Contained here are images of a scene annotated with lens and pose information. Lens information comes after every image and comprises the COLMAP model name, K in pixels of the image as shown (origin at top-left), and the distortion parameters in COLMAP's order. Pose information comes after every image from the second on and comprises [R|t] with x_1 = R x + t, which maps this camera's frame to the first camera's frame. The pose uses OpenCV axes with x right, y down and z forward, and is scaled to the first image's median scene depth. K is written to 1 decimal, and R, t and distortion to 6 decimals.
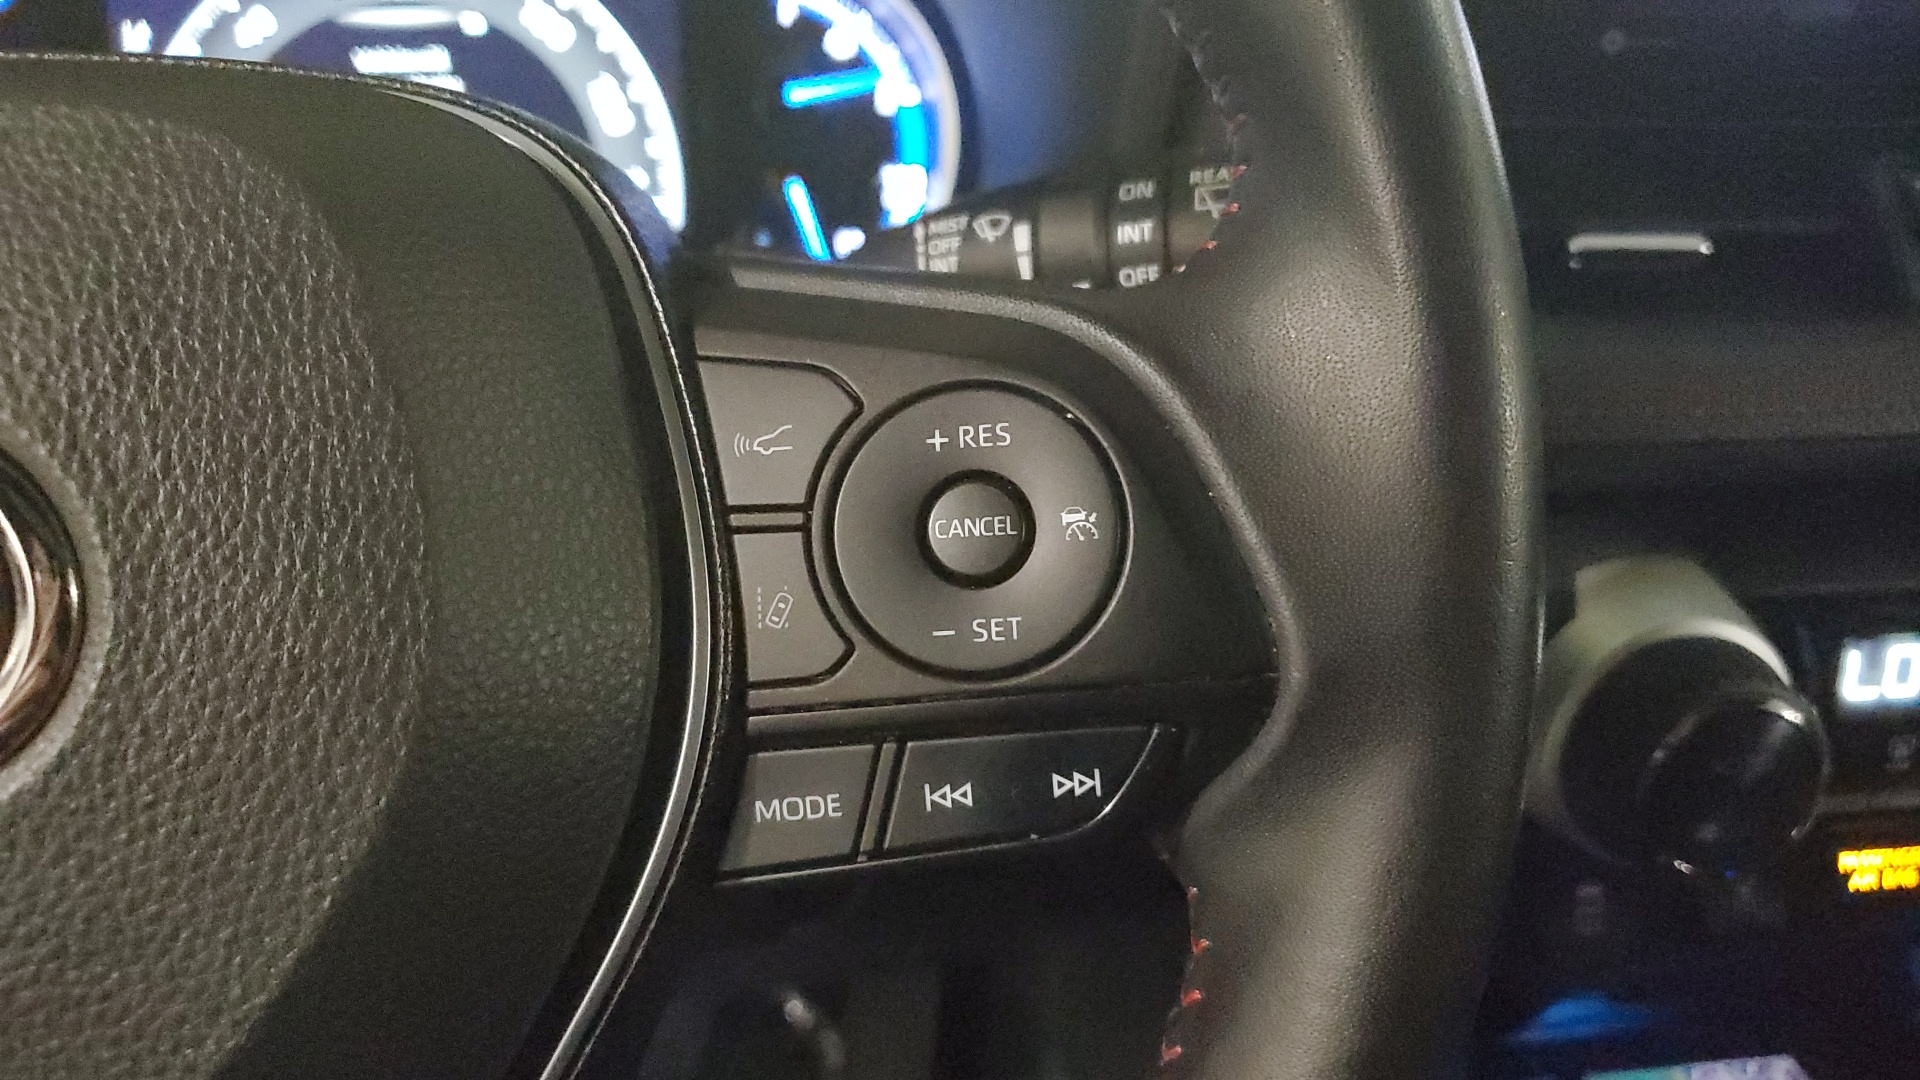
lens RADIAL K [[1518.0, 0, 1044.2], [0, 1518.0, 576.1], [0, 0, 1]] dist [0.126770, -0.001314]
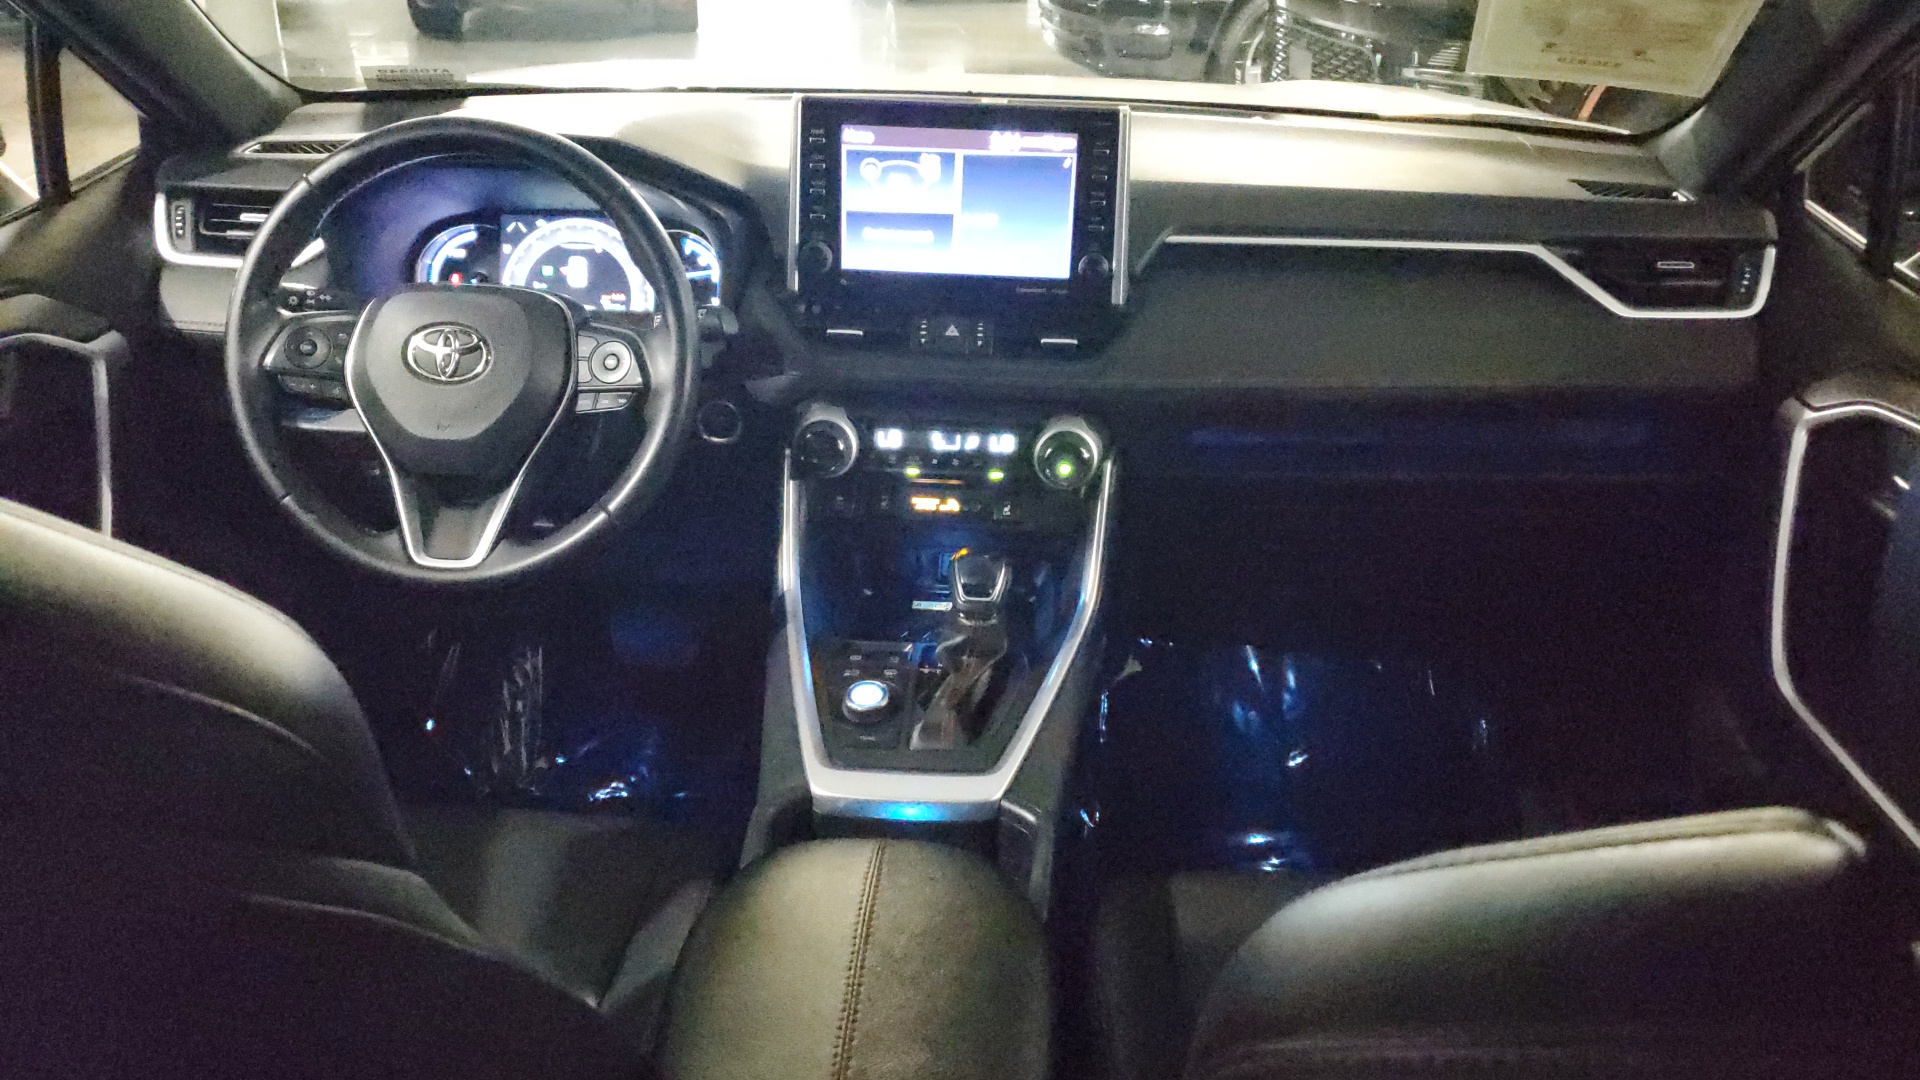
lens RADIAL K [[1563.8, 0, 1006.7], [0, 1563.8, 556.5], [0, 0, 1]] dist [0.088804, -0.006092]
pose [[0.973211, 0.083567, -0.214188, 3.129524], [-0.095771, 0.994282, -0.047232, 0.956344], [0.209016, 0.066480, 0.975650, -5.230938]]
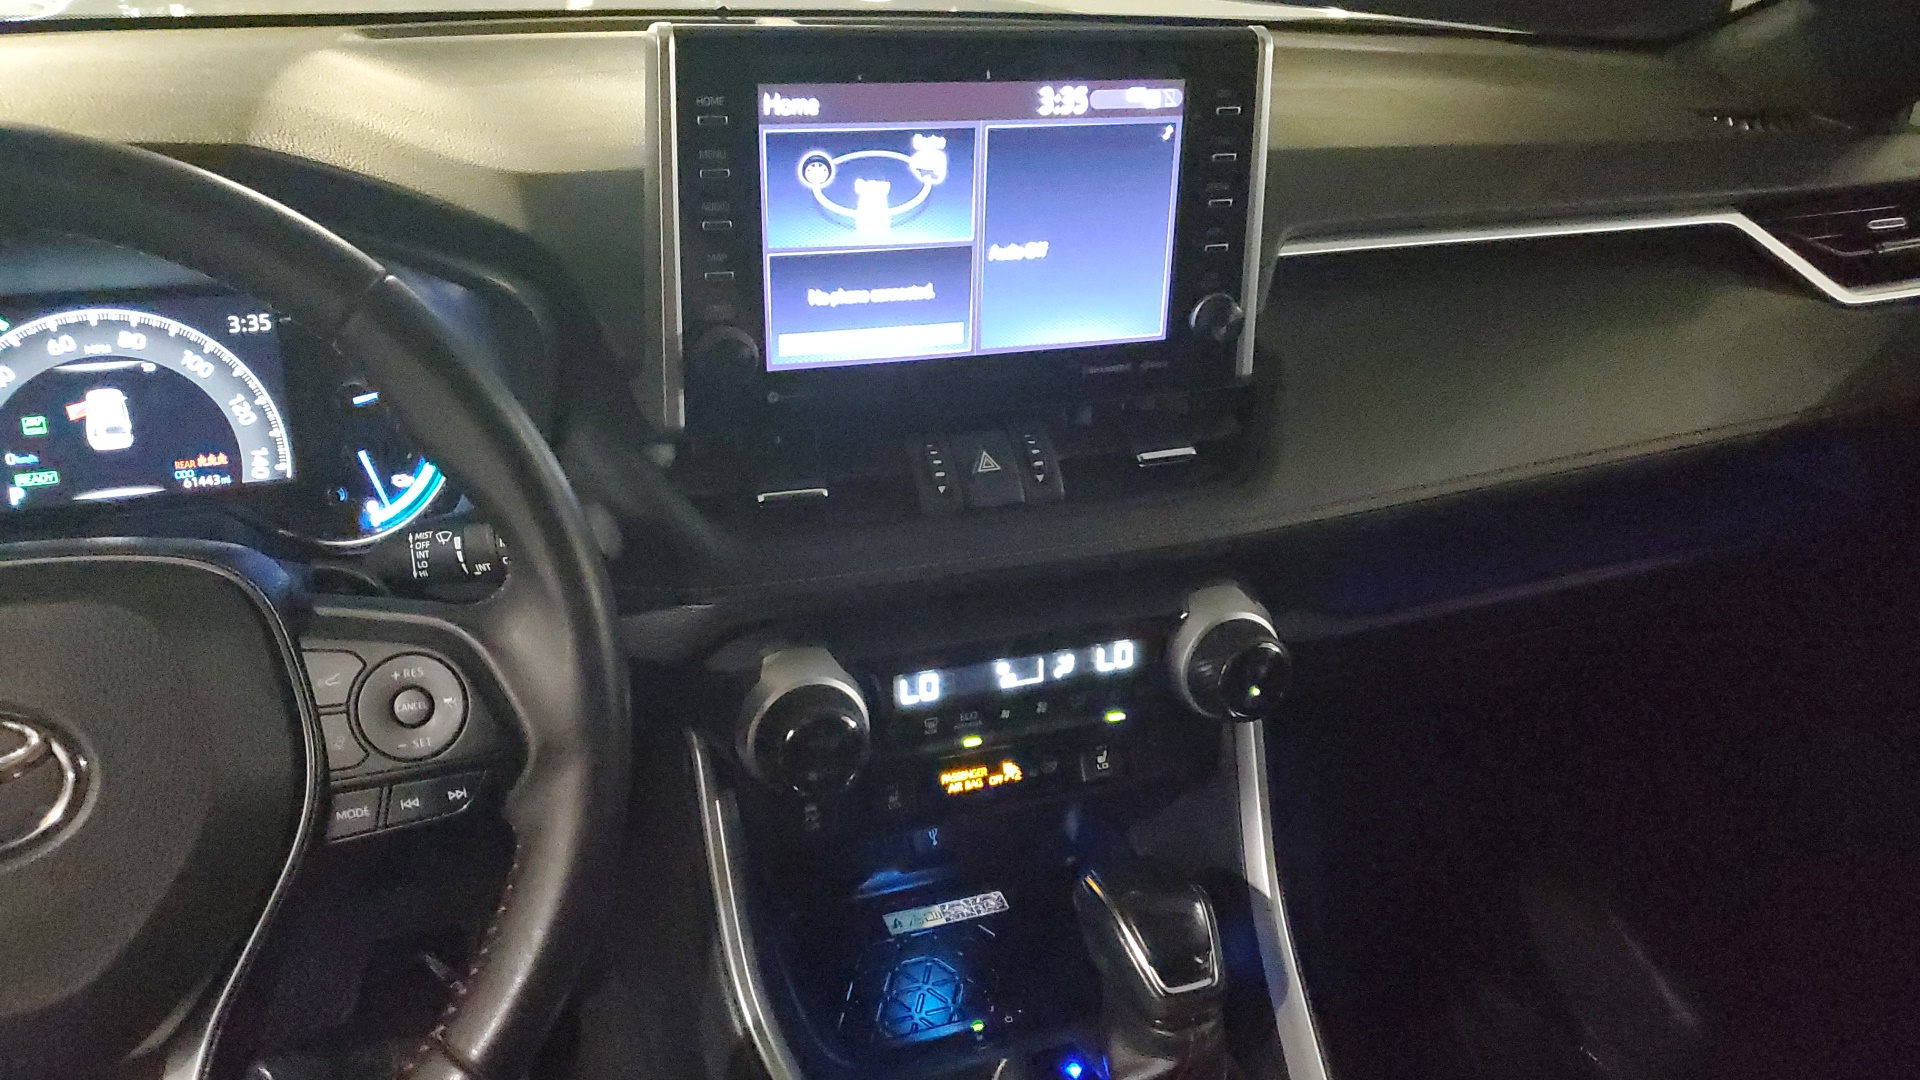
lens RADIAL K [[1498.6, 0, 960.0], [0, 1498.6, 540.0], [0, 0, 1]] dist [0.041086, -0.009667]
pose [[0.983029, -0.072590, 0.168479, 0.476203], [0.072852, 0.997332, 0.004634, -0.263356], [-0.168366, 0.007719, 0.985694, -1.806605]]
